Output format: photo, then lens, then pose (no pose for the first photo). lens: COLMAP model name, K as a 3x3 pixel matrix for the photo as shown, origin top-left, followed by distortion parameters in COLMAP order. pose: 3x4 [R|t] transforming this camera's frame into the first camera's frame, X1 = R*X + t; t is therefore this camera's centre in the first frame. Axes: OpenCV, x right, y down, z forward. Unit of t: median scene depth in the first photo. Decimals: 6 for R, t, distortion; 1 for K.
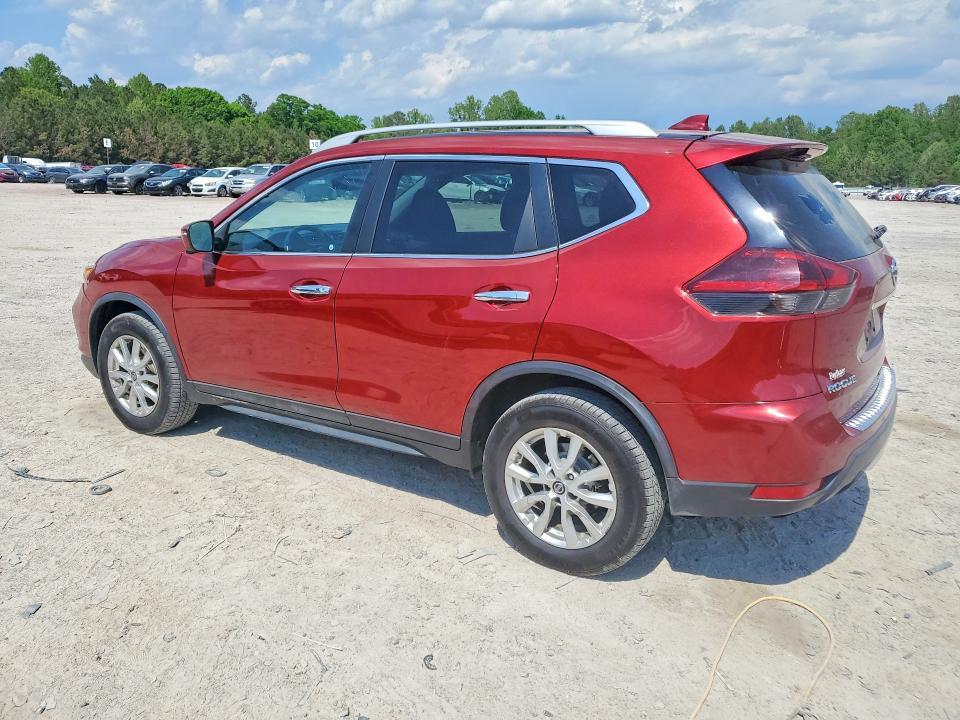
lens RADIAL K [[762.7, 0, 493.8], [0, 762.7, 359.4], [0, 0, 1]] dist [0.038006, -0.005876]
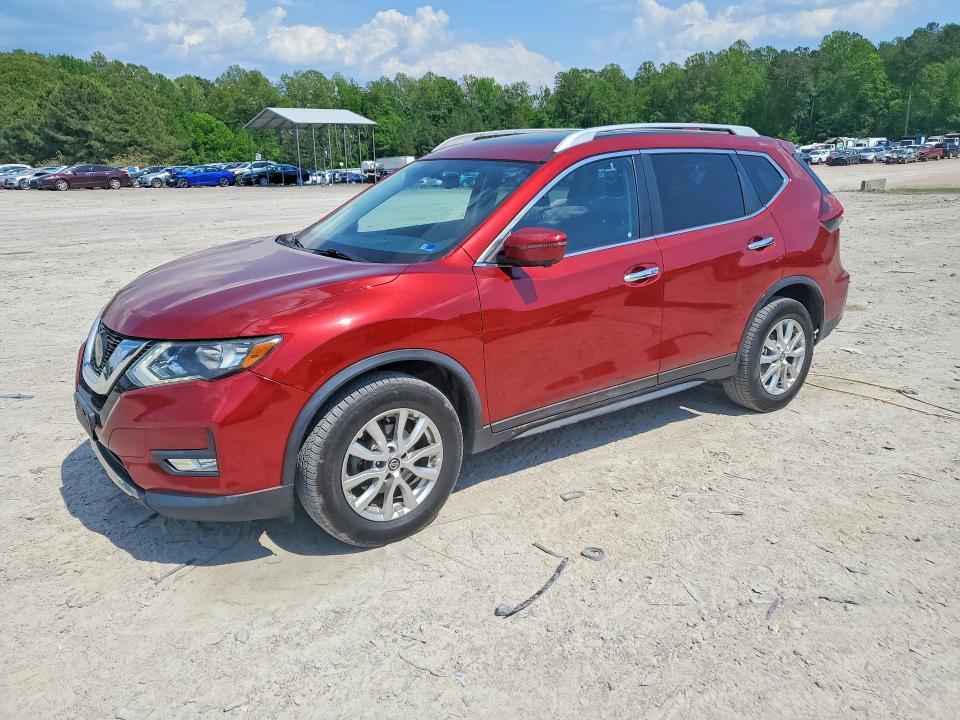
lens RADIAL K [[762.7, 0, 493.8], [0, 762.7, 359.4], [0, 0, 1]] dist [0.038006, -0.005876]
pose [[0.345743, -0.264035, 0.900415, -0.803440], [0.239175, 0.952696, 0.187526, -0.139604], [-0.907335, 0.150521, 0.392539, 0.469284]]
